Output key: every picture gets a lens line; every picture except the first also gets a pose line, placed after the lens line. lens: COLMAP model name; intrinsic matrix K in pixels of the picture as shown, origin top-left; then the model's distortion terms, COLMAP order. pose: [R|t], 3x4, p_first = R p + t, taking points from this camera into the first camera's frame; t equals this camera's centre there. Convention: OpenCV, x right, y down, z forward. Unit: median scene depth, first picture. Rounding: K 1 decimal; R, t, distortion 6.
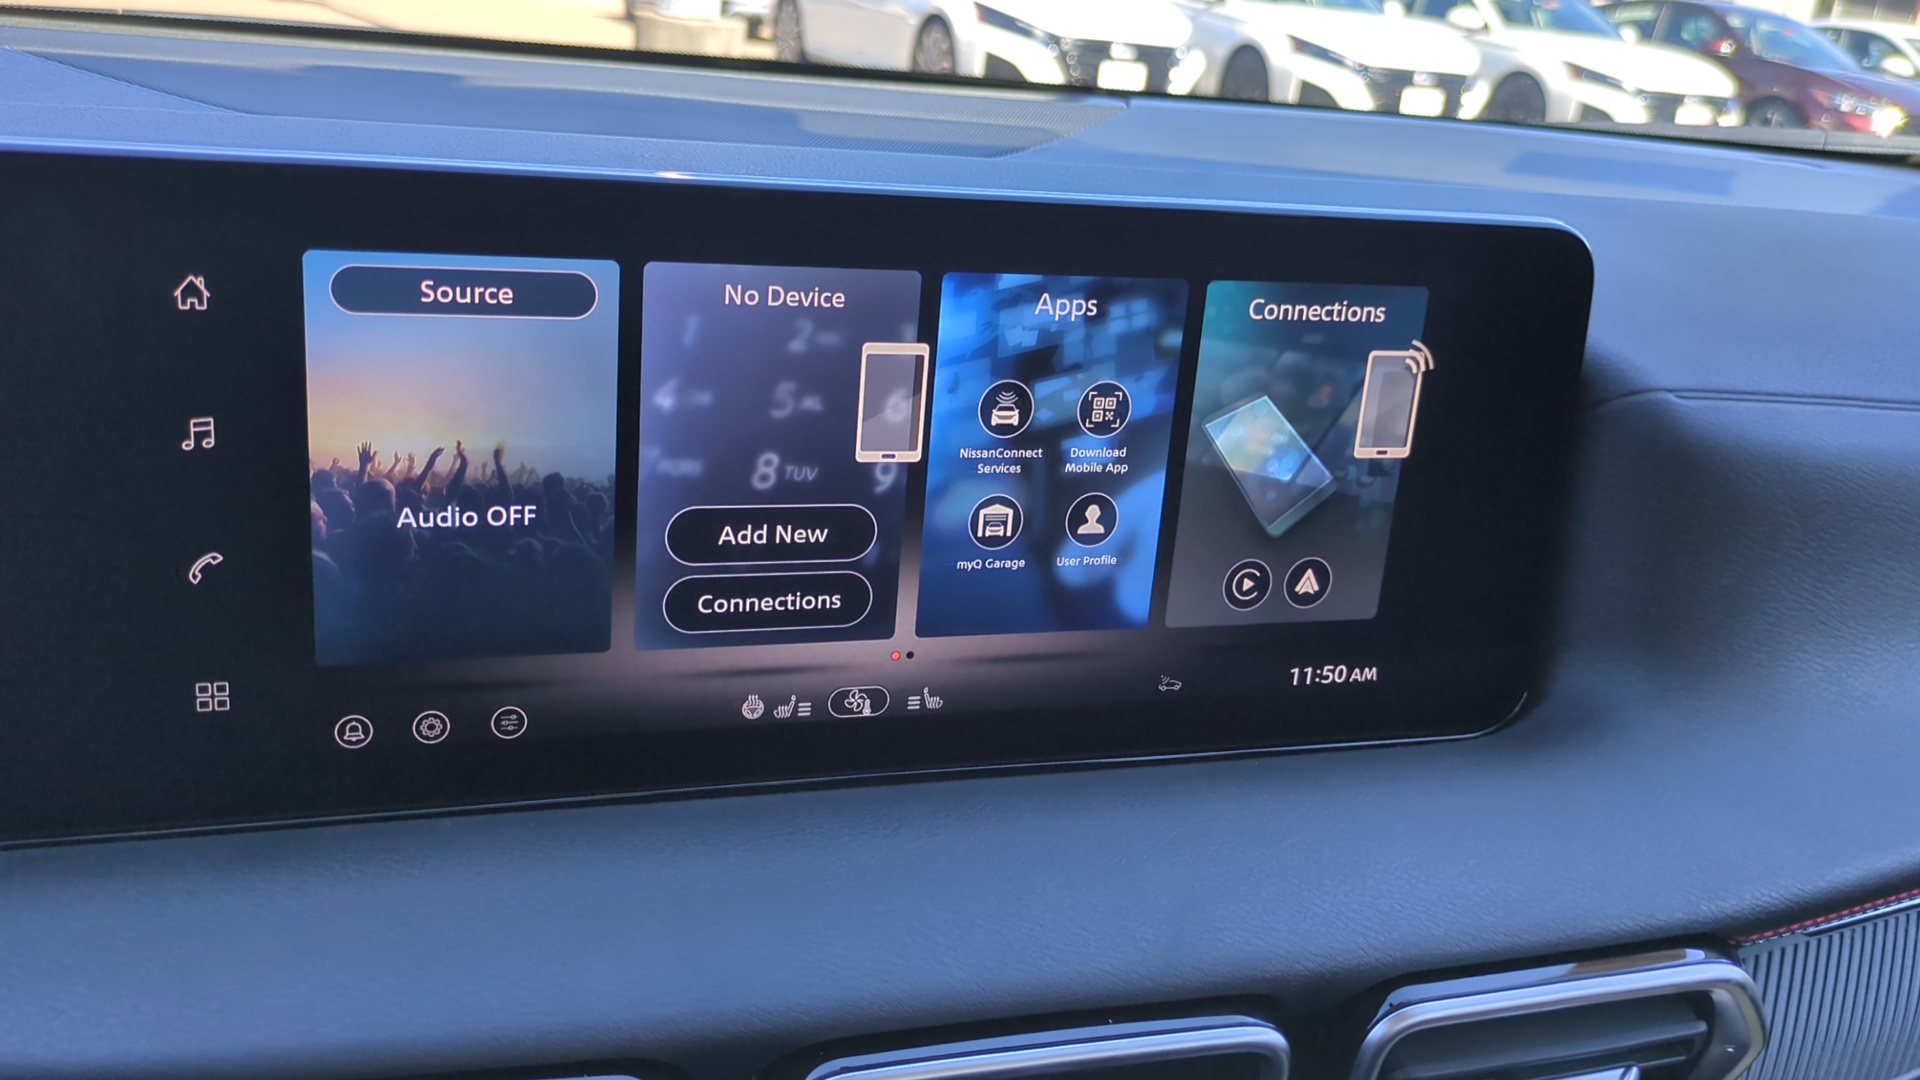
lens RADIAL K [[1708.9, 0, 955.5], [0, 1708.9, 549.8], [0, 0, 1]] dist [0.046846, -0.028816]
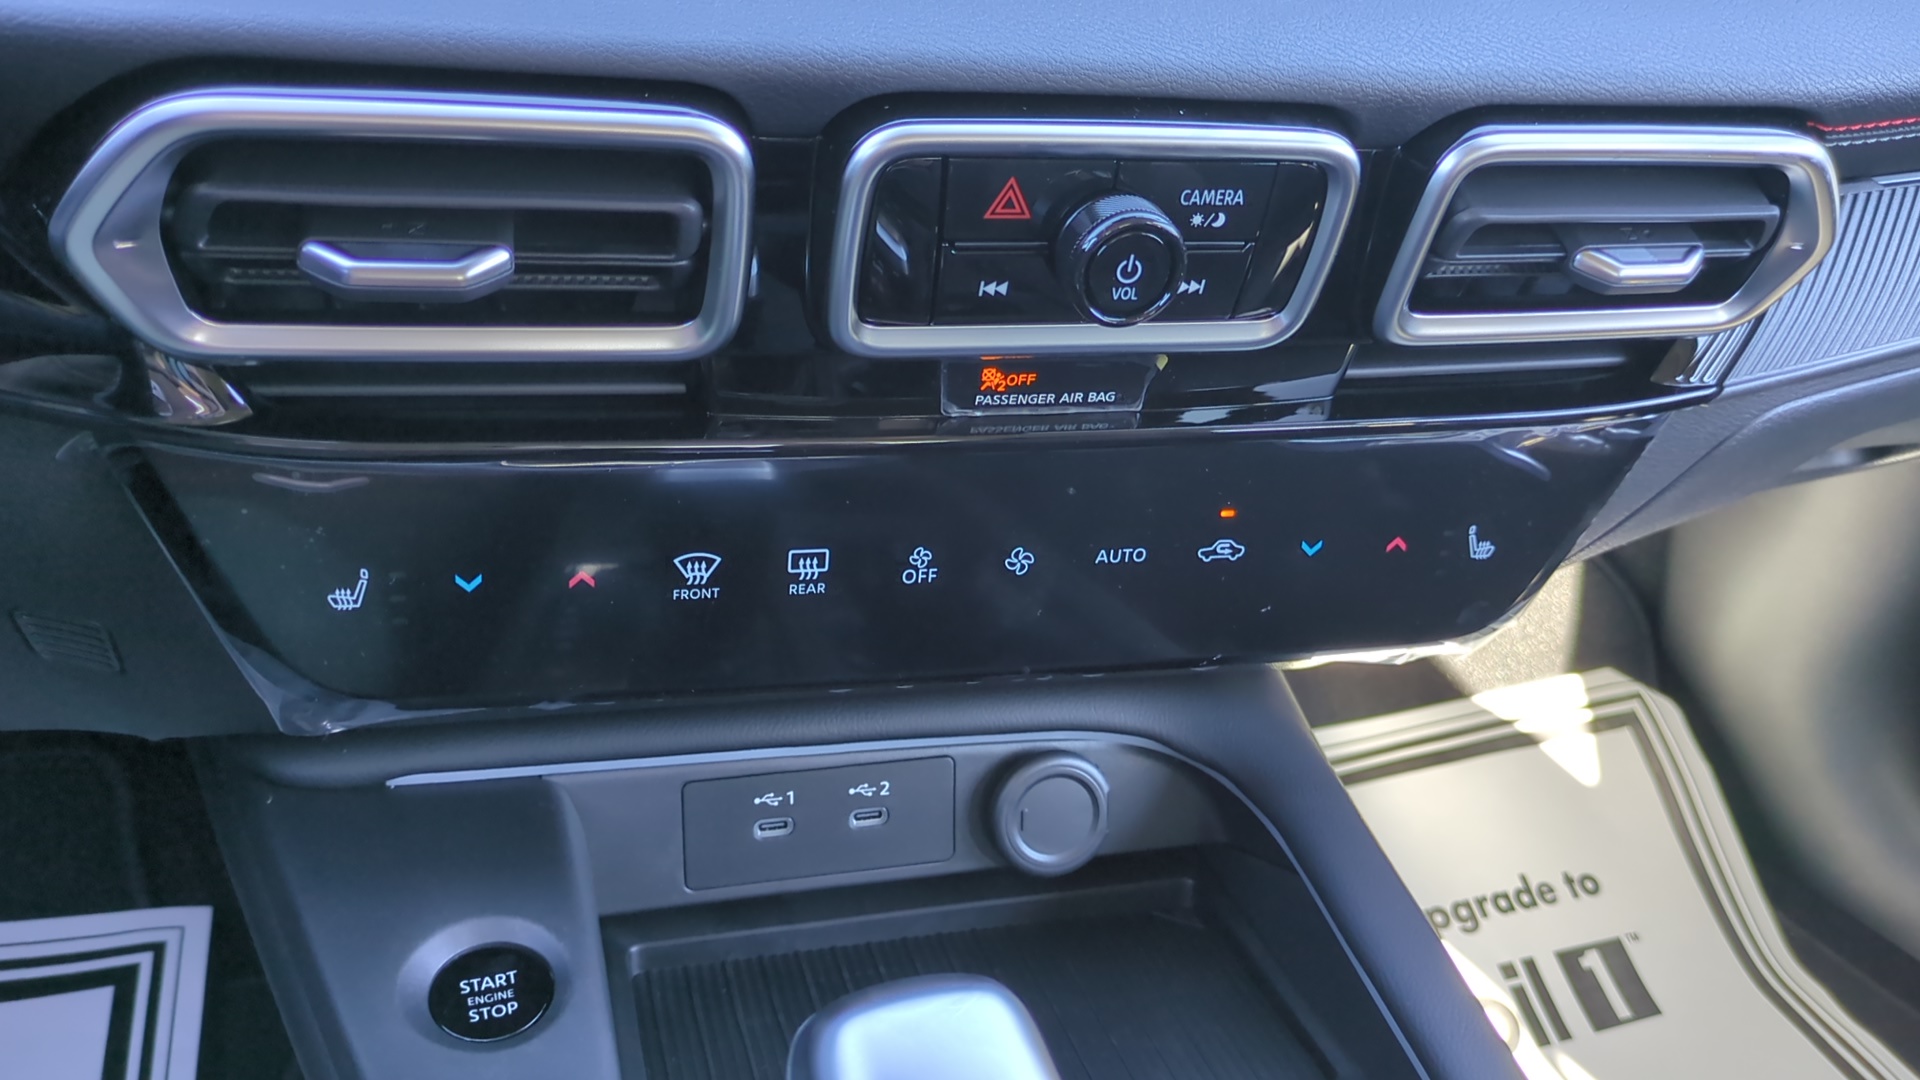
lens RADIAL K [[1708.9, 0, 972.9], [0, 1708.9, 537.7], [0, 0, 1]] dist [0.046846, -0.028816]
pose [[0.999220, 0.039202, 0.004720, -0.019876], [-0.039235, 0.972337, 0.230265, 0.265163], [0.004437, -0.230270, 0.973117, 0.005344]]
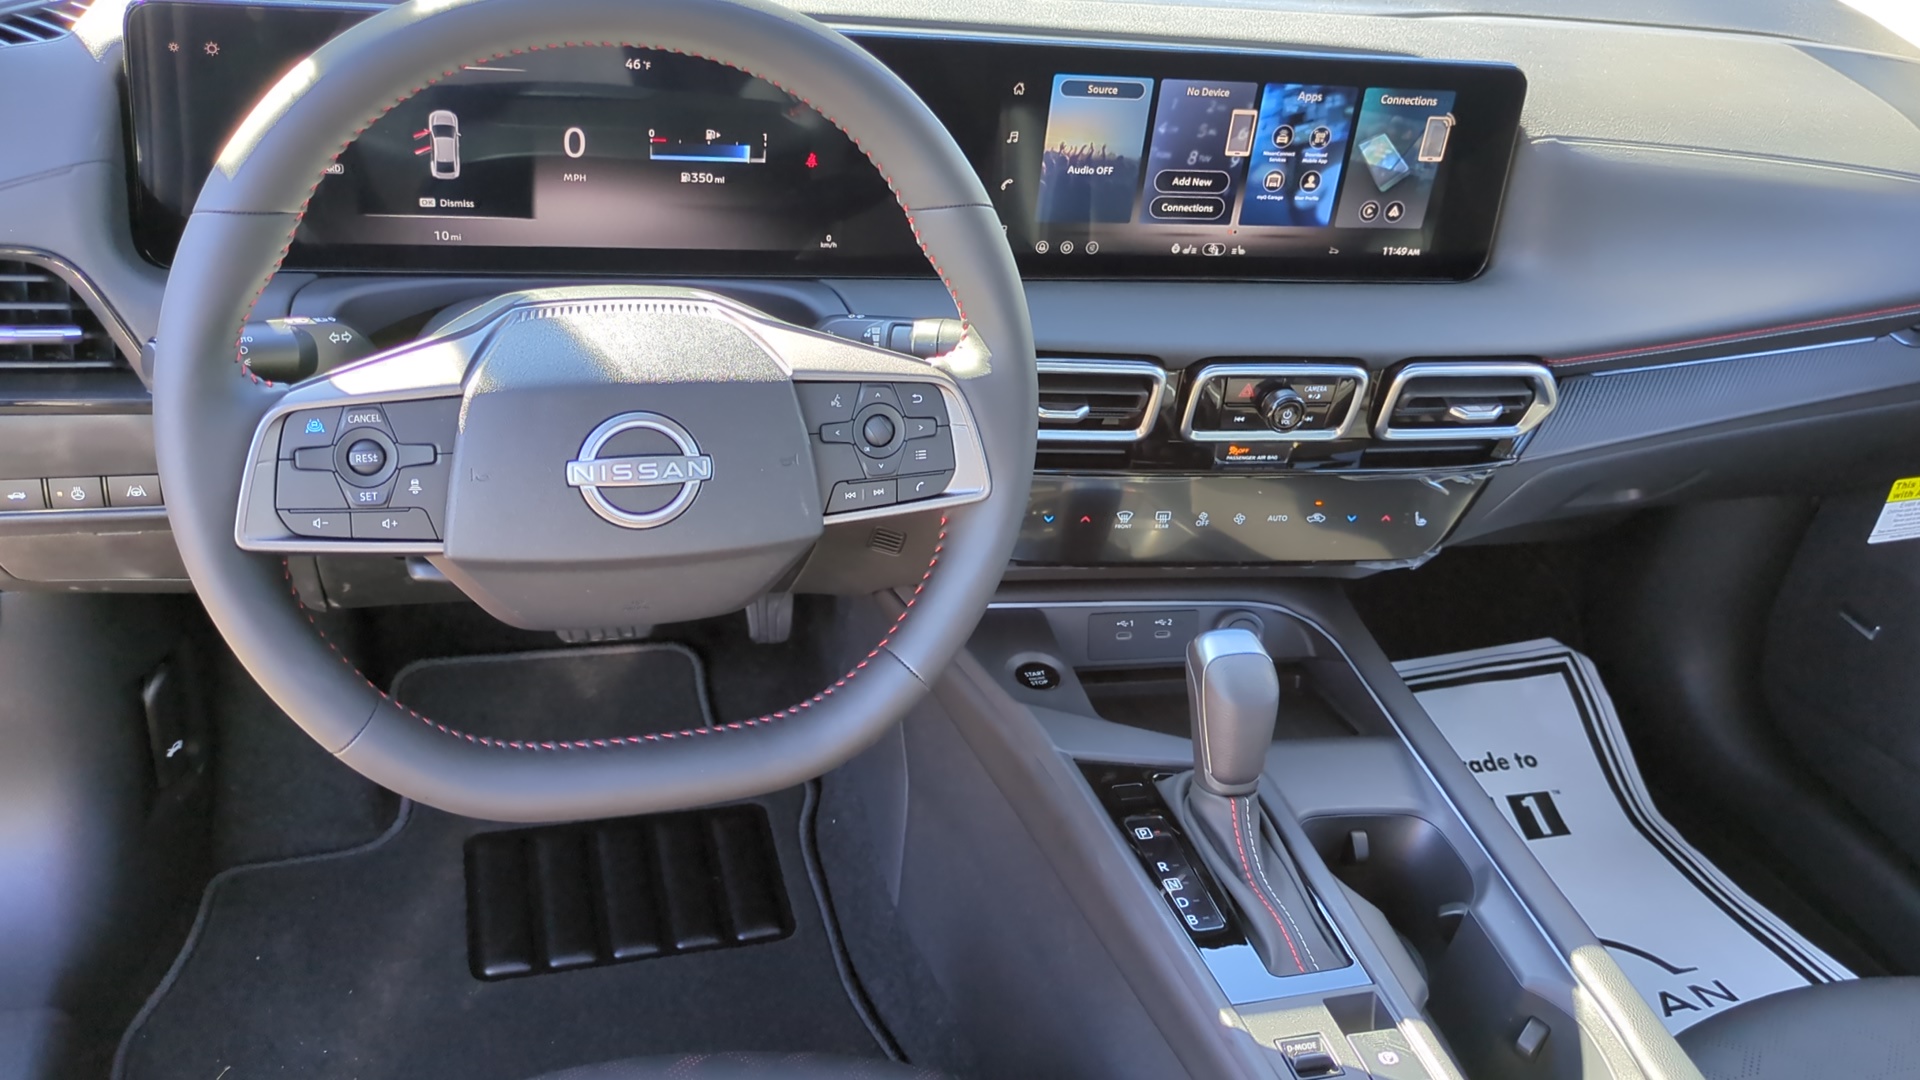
lens RADIAL K [[1708.9, 0, 951.1], [0, 1708.9, 548.6], [0, 0, 1]] dist [0.046846, -0.028816]
pose [[0.996817, 0.059793, -0.052739, -0.301541], [-0.048335, 0.979277, 0.196675, 0.043118], [0.063405, -0.193500, 0.979049, -1.728923]]
